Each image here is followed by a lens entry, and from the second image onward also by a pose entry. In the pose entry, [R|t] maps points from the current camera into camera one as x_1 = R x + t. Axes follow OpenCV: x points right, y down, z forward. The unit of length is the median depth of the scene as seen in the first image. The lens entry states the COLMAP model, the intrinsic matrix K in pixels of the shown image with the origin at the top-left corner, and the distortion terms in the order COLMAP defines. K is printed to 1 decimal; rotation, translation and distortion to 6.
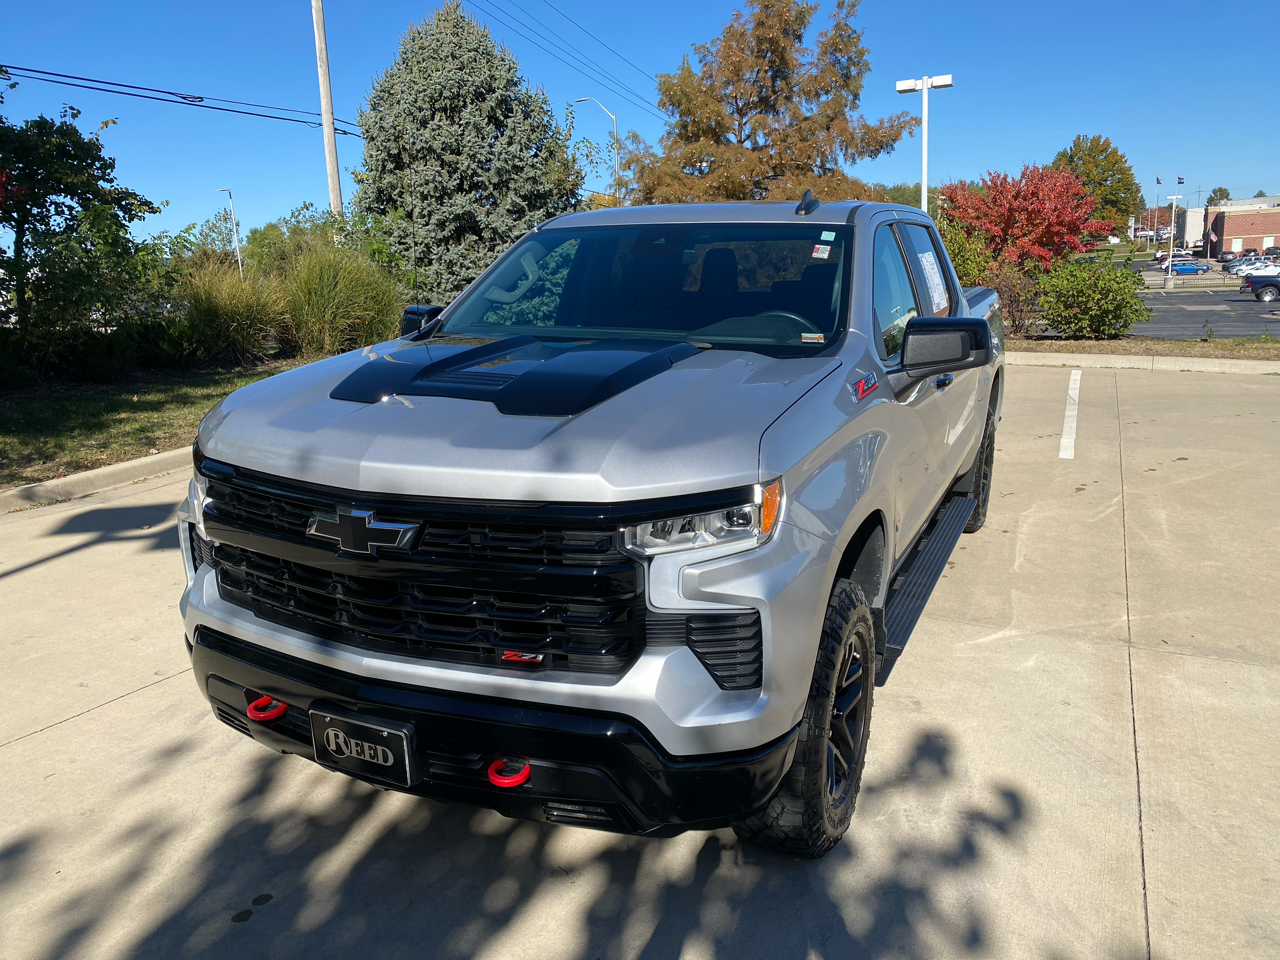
lens RADIAL K [[967.2, 0, 640.0], [0, 967.2, 480.0], [0, 0, 1]] dist [0.016689, -0.017175]
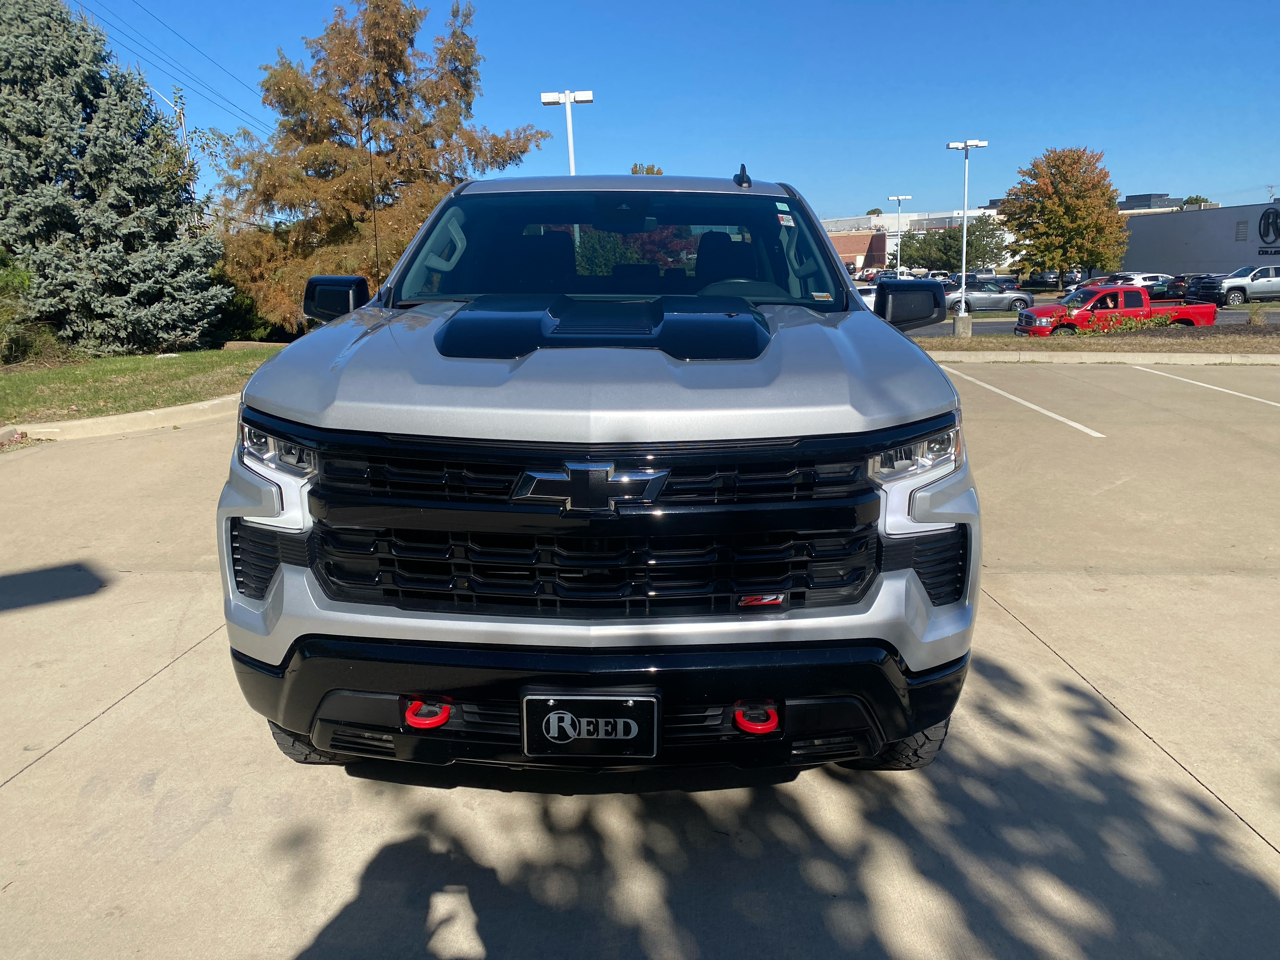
lens RADIAL K [[965.5, 0, 649.6], [0, 965.5, 507.1], [0, 0, 1]] dist [0.013996, -0.011839]
pose [[0.913694, -0.085052, 0.397404, -0.065600], [0.080695, 0.996354, 0.027709, 0.005627], [-0.398312, 0.006751, 0.917225, 0.016137]]
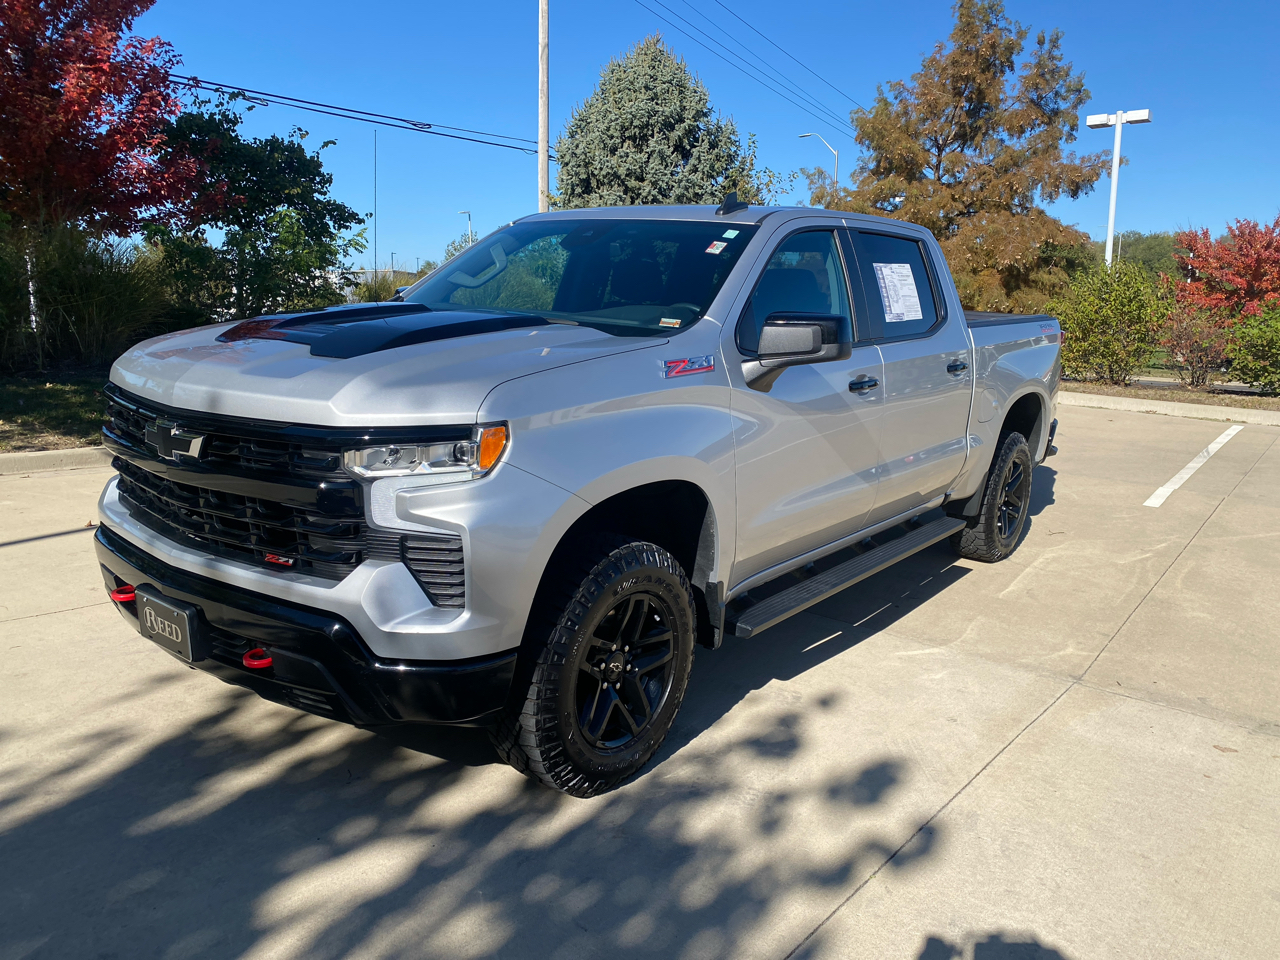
lens RADIAL K [[967.0, 0, 648.0], [0, 967.0, 480.9], [0, 0, 1]] dist [0.021182, -0.020923]
pose [[0.975533, 0.089576, -0.200776, 0.057712], [-0.095936, 0.995141, -0.022155, 0.007798], [0.197816, 0.040874, 0.979387, -0.005573]]
